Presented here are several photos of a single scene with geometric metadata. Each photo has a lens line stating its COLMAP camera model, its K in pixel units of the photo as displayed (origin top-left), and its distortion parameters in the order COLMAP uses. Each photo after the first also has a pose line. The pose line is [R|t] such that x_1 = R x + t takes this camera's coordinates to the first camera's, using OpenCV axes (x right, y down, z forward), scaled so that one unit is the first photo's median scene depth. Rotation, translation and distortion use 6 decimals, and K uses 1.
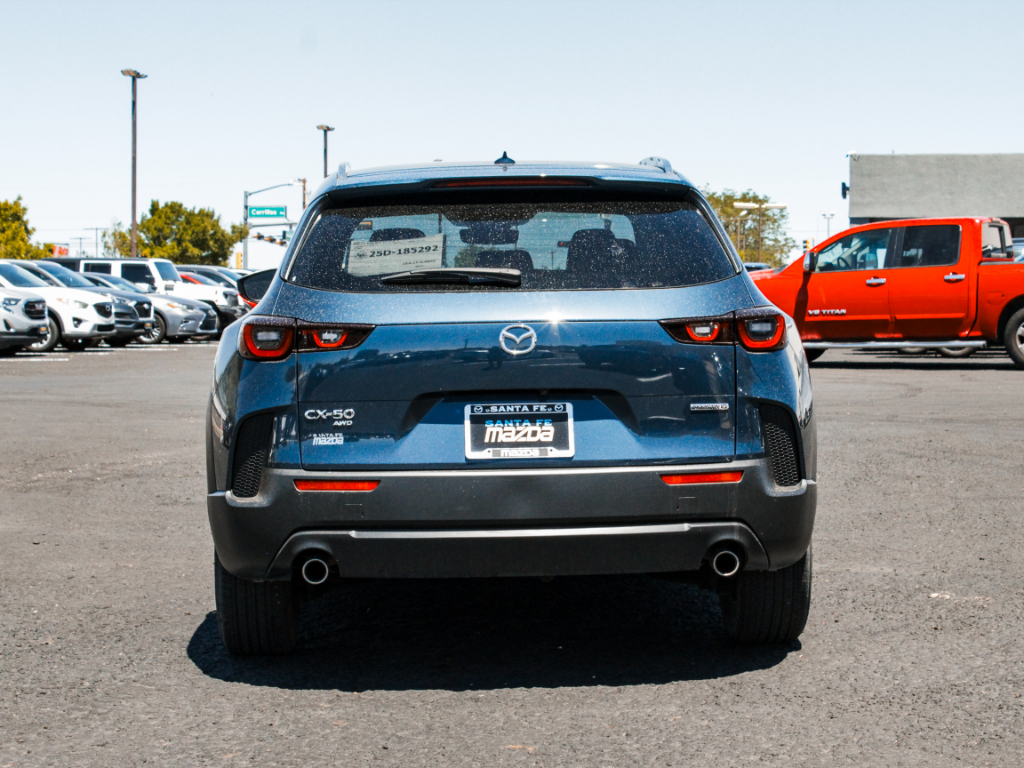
lens RADIAL K [[2011.3, 0, 512.1], [0, 2011.3, 383.2], [0, 0, 1]] dist [0.088748, 0.000000]
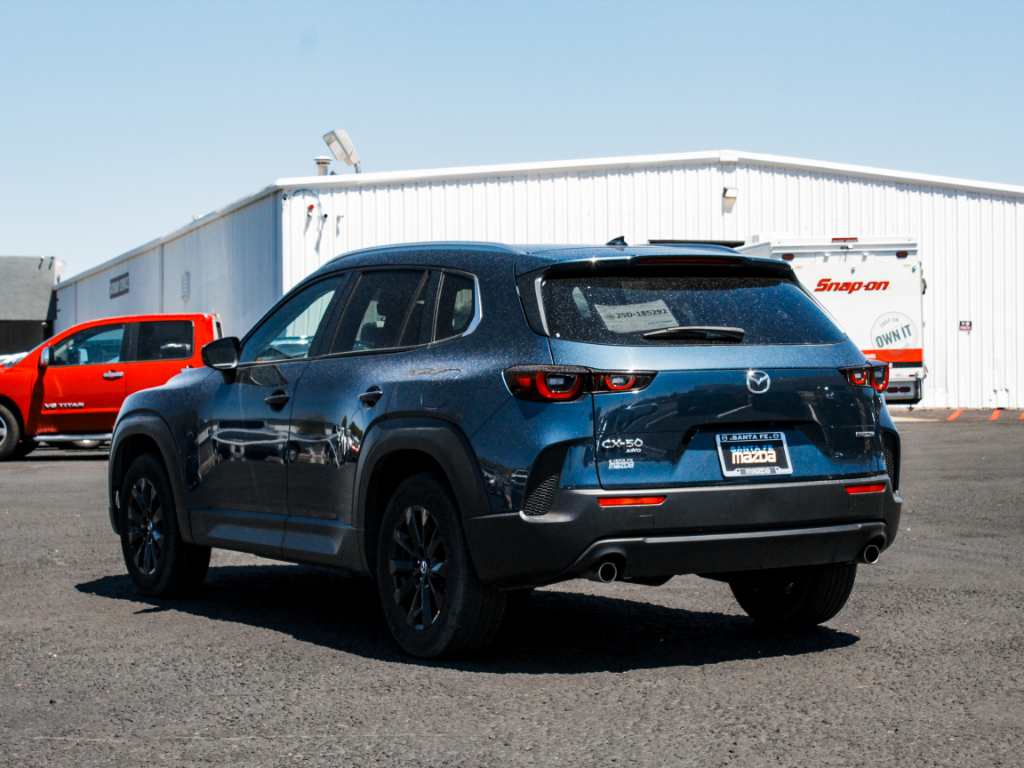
lens RADIAL K [[2043.4, 0, 510.9], [0, 2043.4, 384.3], [0, 0, 1]] dist [-0.024994, 0.000000]
pose [[0.902446, -0.002544, 0.430795, -0.689823], [0.023590, 0.998774, -0.043518, 0.031895], [-0.430156, 0.049435, 0.901400, -0.099811]]
